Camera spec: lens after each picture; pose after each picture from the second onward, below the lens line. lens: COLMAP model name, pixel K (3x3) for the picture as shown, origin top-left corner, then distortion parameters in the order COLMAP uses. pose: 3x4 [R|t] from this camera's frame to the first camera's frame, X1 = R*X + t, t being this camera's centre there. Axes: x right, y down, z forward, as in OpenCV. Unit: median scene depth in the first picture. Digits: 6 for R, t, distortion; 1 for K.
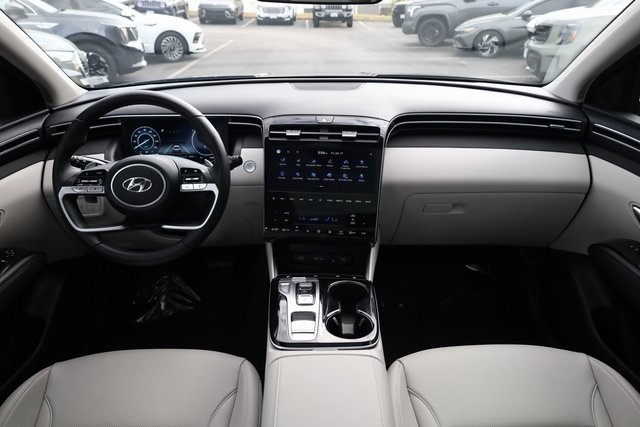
lens RADIAL K [[436.9, 0, 320.5], [0, 436.9, 215.1], [0, 0, 1]] dist [-0.005489, -0.006126]
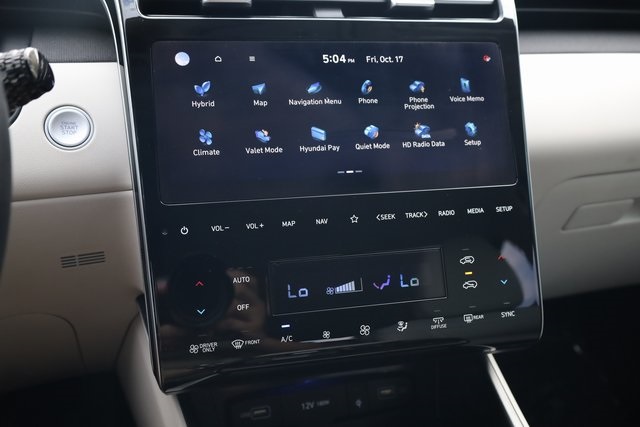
lens RADIAL K [[602.9, 0, 322.5], [0, 602.9, 212.1], [0, 0, 1]] dist [-0.010285, 0.000000]
pose [[0.940989, -0.093998, 0.325121, -0.146862], [0.115128, 0.992269, -0.046333, -0.022967], [-0.318253, 0.081029, 0.944537, 0.631637]]
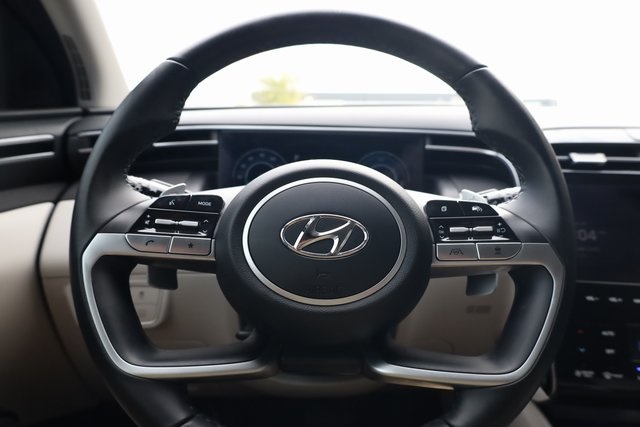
lens RADIAL K [[436.9, 0, 320.3], [0, 436.9, 216.5], [0, 0, 1]] dist [-0.005489, -0.006126]
pose [[0.999513, 0.028106, -0.013556, -0.350609], [-0.030642, 0.966164, -0.256102, 0.002304], [0.005900, 0.256393, 0.966555, 0.567561]]
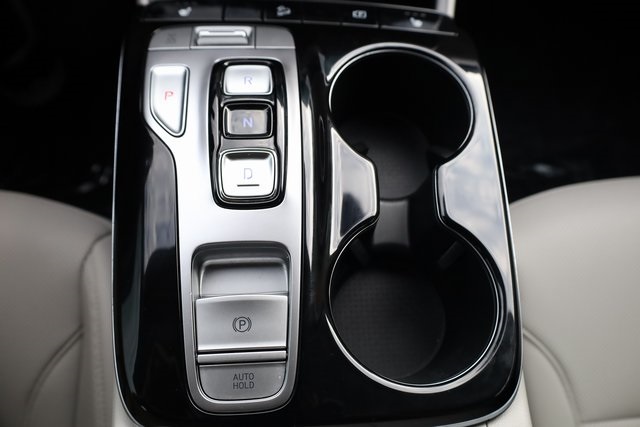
lens RADIAL K [[549.1, 0, 319.4], [0, 549.1, 213.8], [0, 0, 1]] dist [-0.010370, -0.003482]
pose [[0.997771, -0.006343, 0.066435, -0.011065], [-0.039372, 0.747836, 0.662715, -0.004762], [-0.053886, -0.663854, 0.745919, 0.593722]]
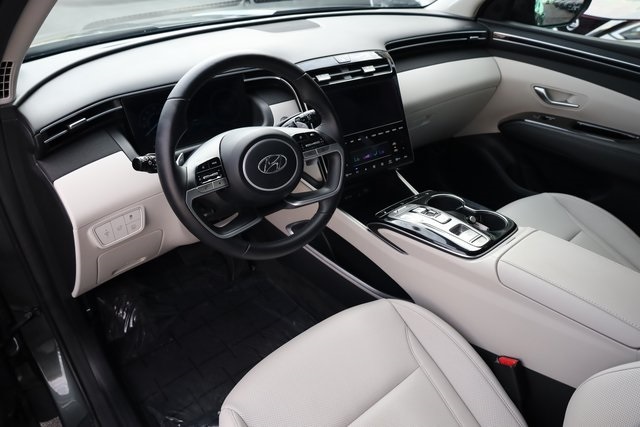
lens RADIAL K [[436.9, 0, 319.3], [0, 436.9, 214.1], [0, 0, 1]] dist [-0.005489, -0.006126]
pose [[0.774670, -0.338588, 0.534082, -0.702157], [0.269411, 0.940808, 0.205665, -0.106341], [-0.572104, -0.015435, 0.820036, 0.207792]]
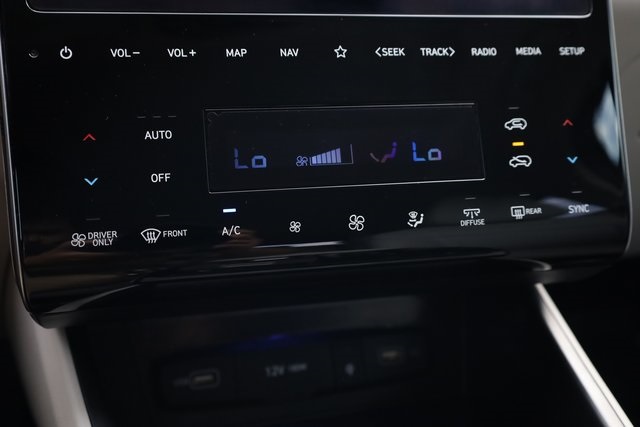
lens RADIAL K [[710.0, 0, 320.0], [0, 710.0, 214.1], [0, 0, 1]] dist [-0.006290, 0.000000]
pose [[0.939523, -0.090657, 0.330269, -0.111757], [0.111921, 0.992656, -0.045904, 0.044975], [-0.323682, 0.080091, 0.942770, 0.726401]]
